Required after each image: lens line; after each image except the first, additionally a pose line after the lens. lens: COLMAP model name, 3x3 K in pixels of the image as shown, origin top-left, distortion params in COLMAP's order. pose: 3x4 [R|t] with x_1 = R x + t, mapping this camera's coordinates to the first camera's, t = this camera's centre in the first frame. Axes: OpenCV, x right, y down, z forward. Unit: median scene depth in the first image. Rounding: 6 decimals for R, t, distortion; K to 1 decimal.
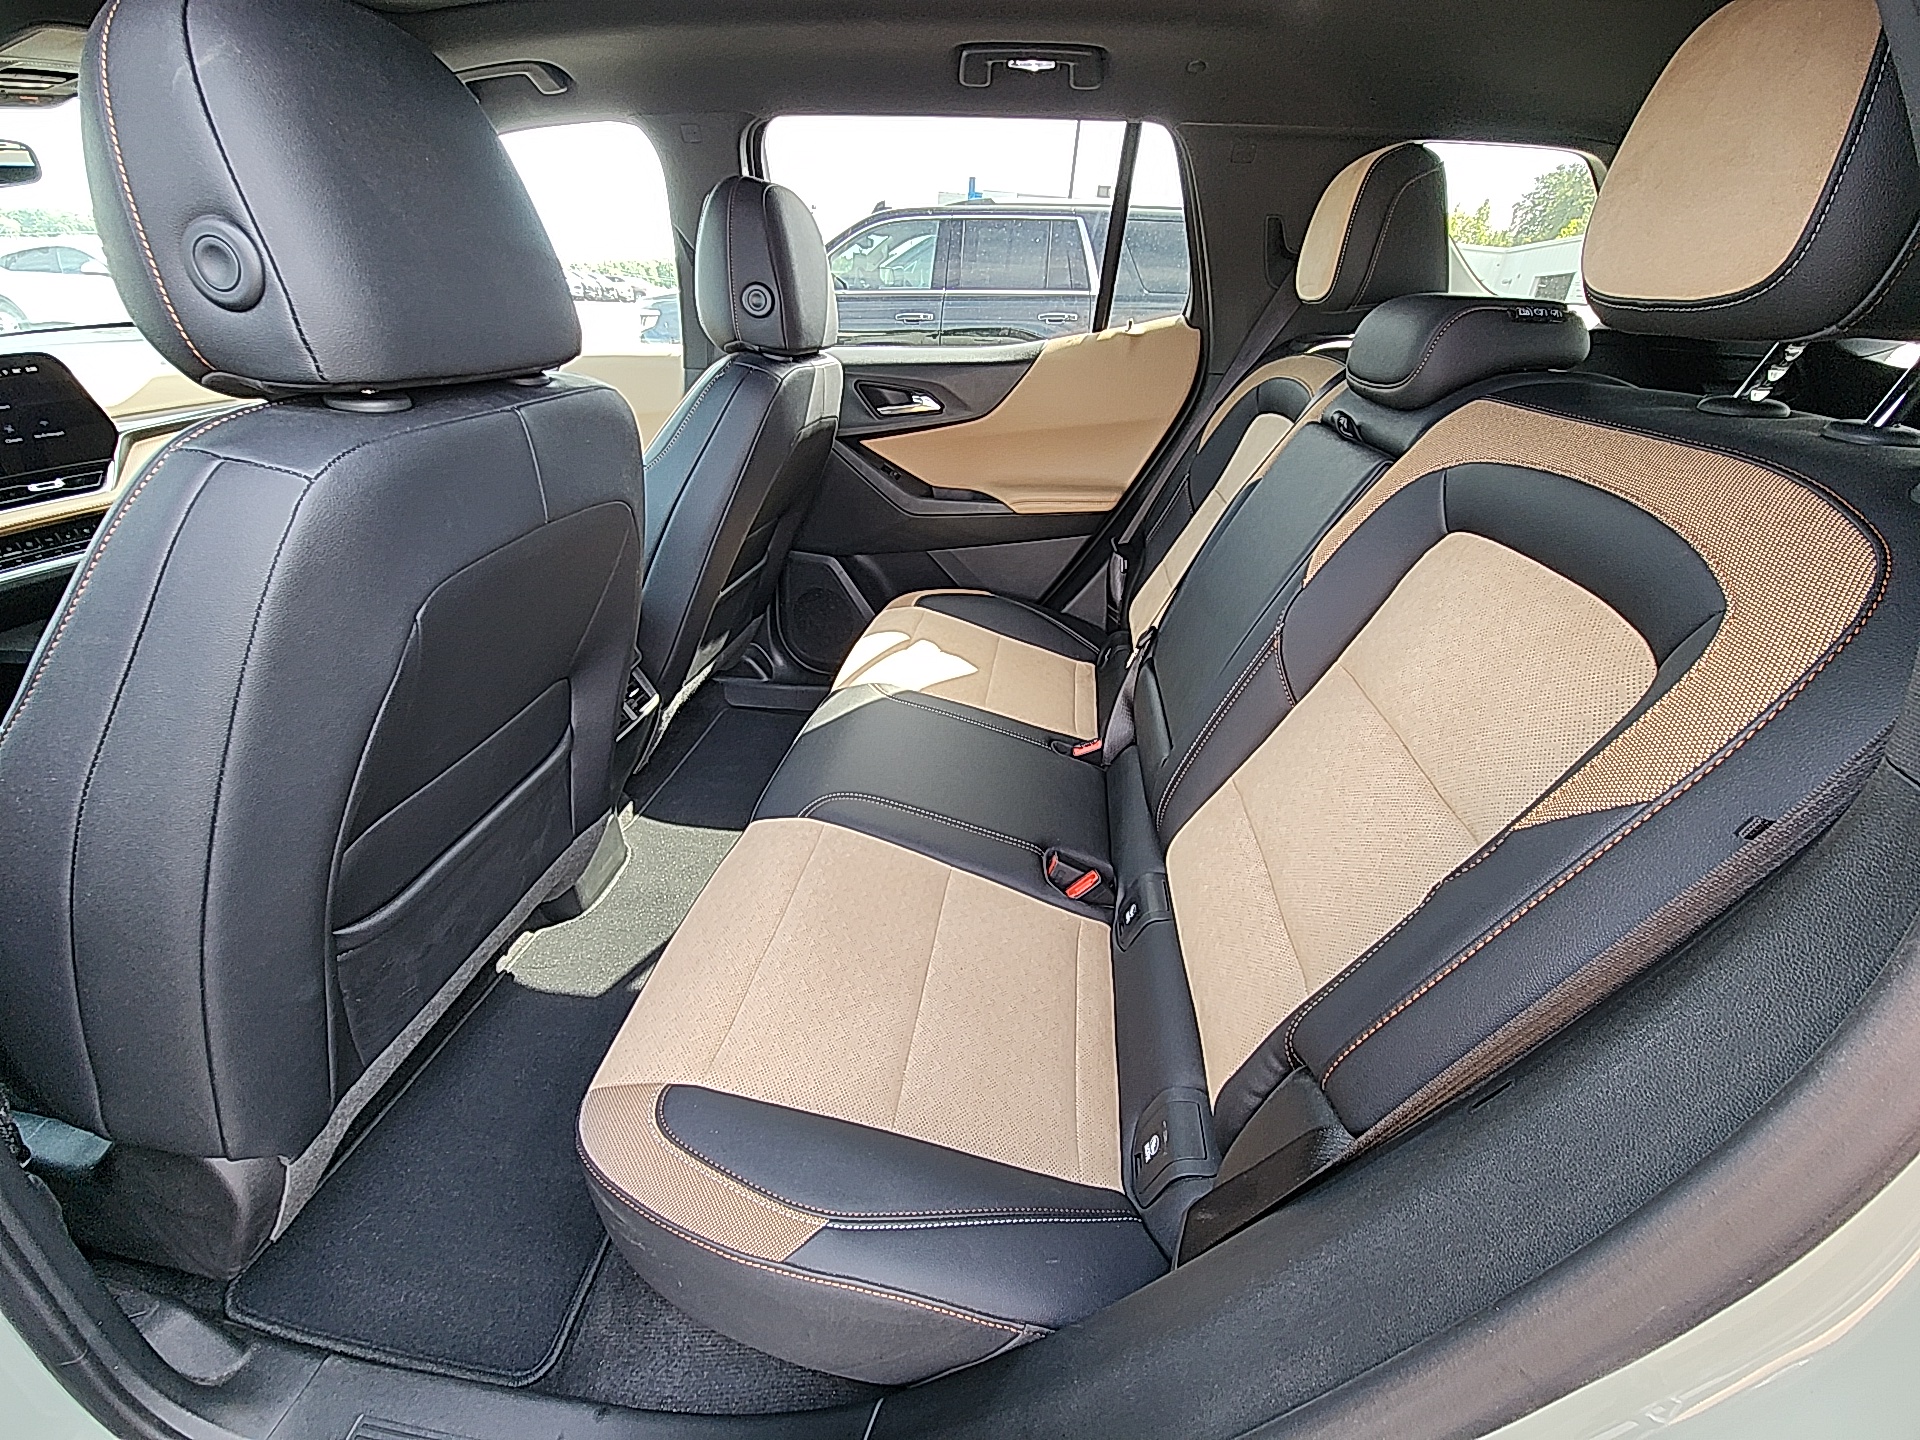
lens RADIAL K [[773.0, 0, 949.8], [0, 773.0, 705.0], [0, 0, 1]] dist [0.016513, -0.011015]
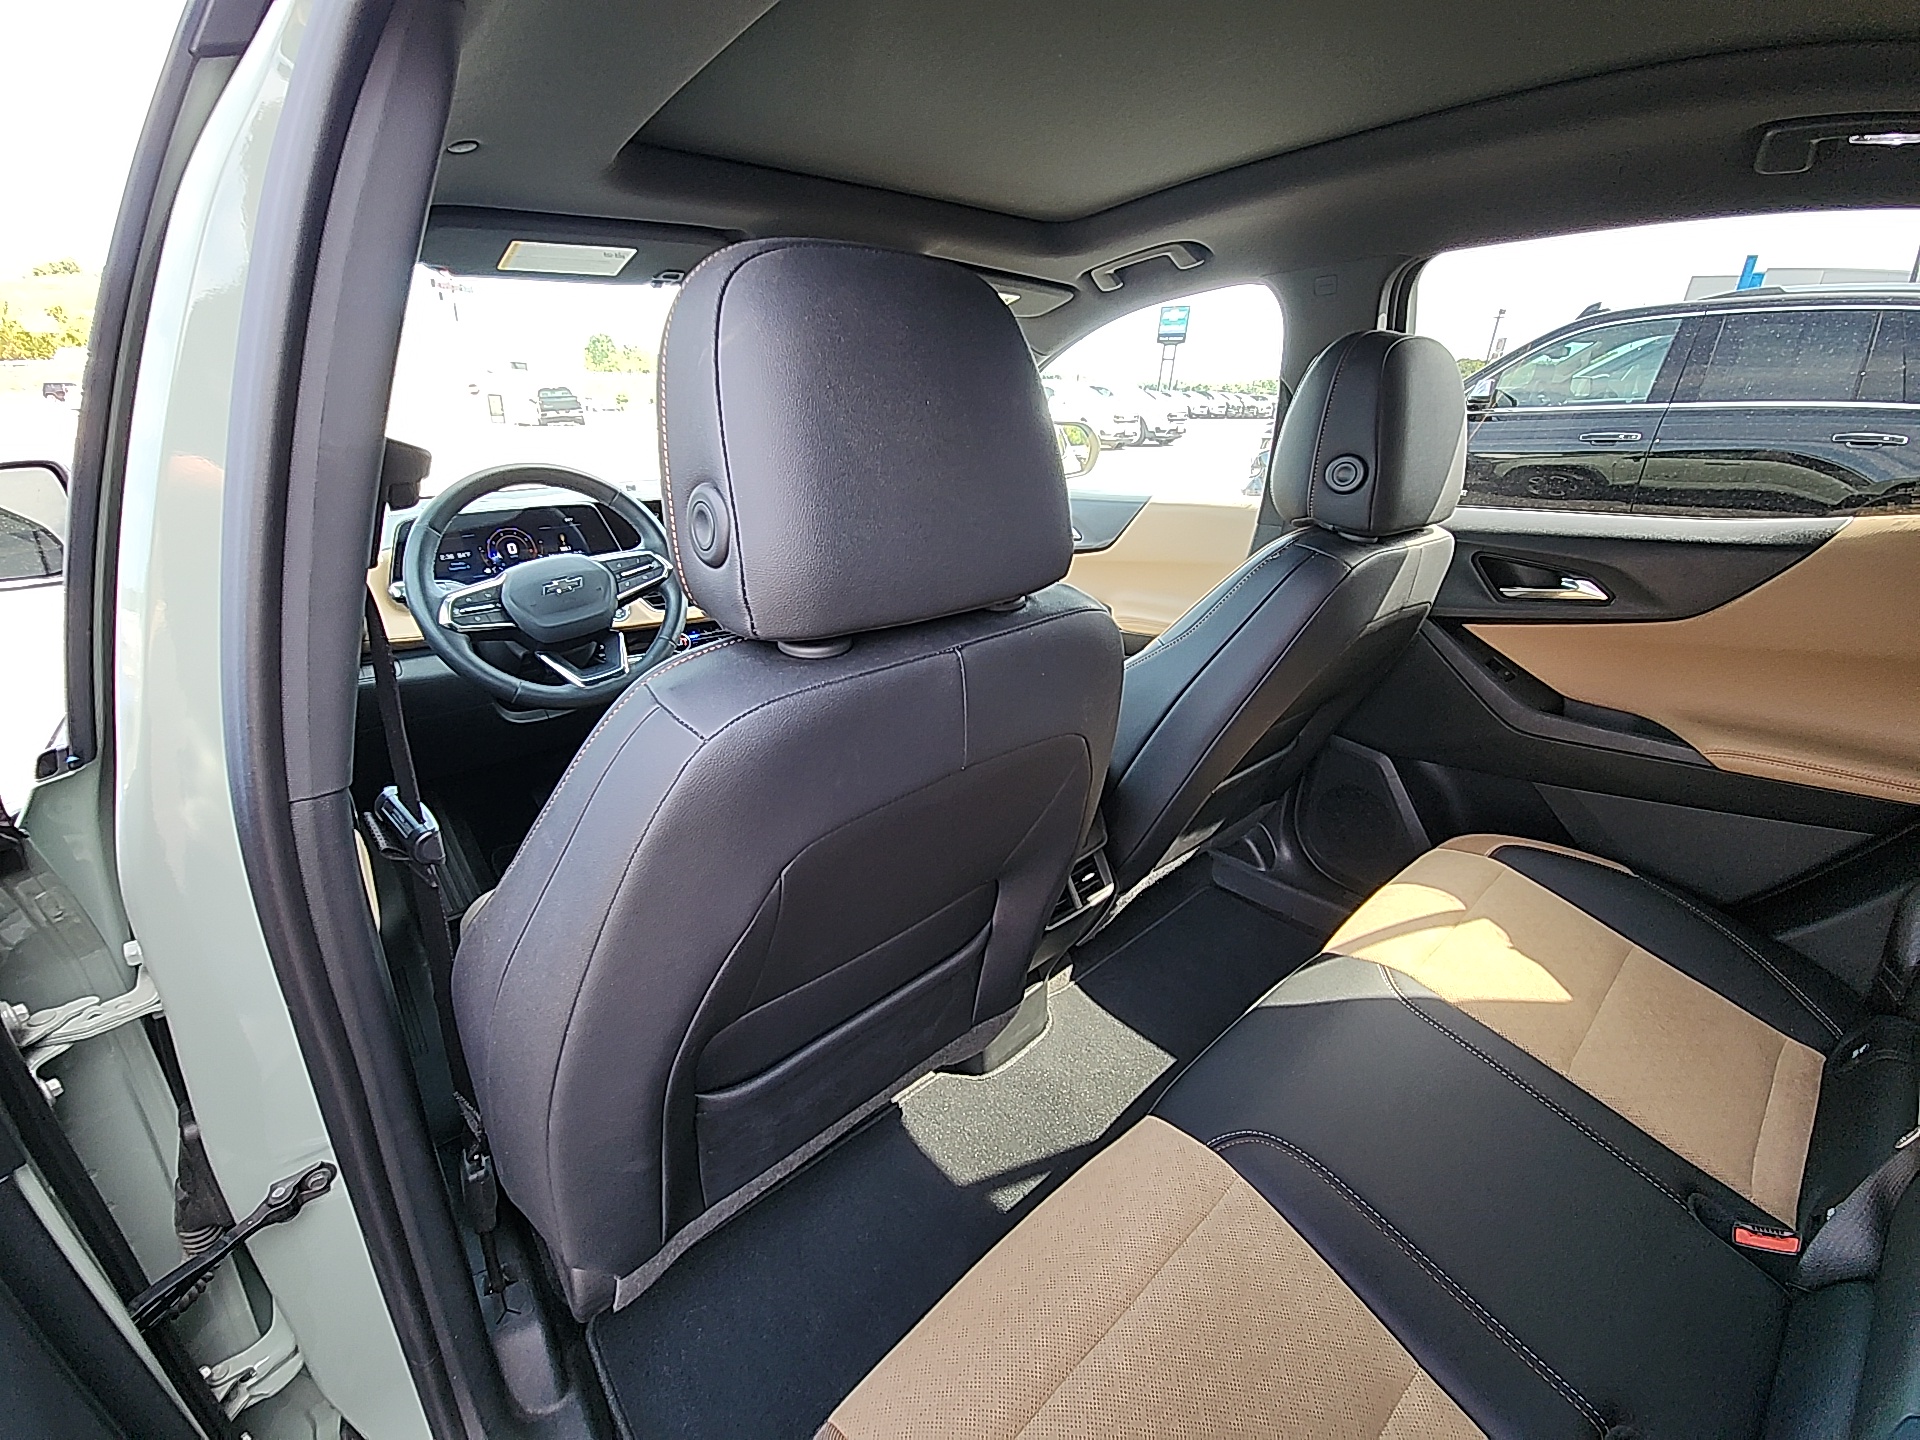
lens RADIAL K [[778.5, 0, 953.7], [0, 778.5, 698.0], [0, 0, 1]] dist [0.003589, -0.000605]
pose [[0.754859, 0.202887, -0.623719, 0.000365], [-0.282658, 0.958744, -0.030223, -0.128819], [0.591855, 0.199114, 0.781064, 0.135284]]
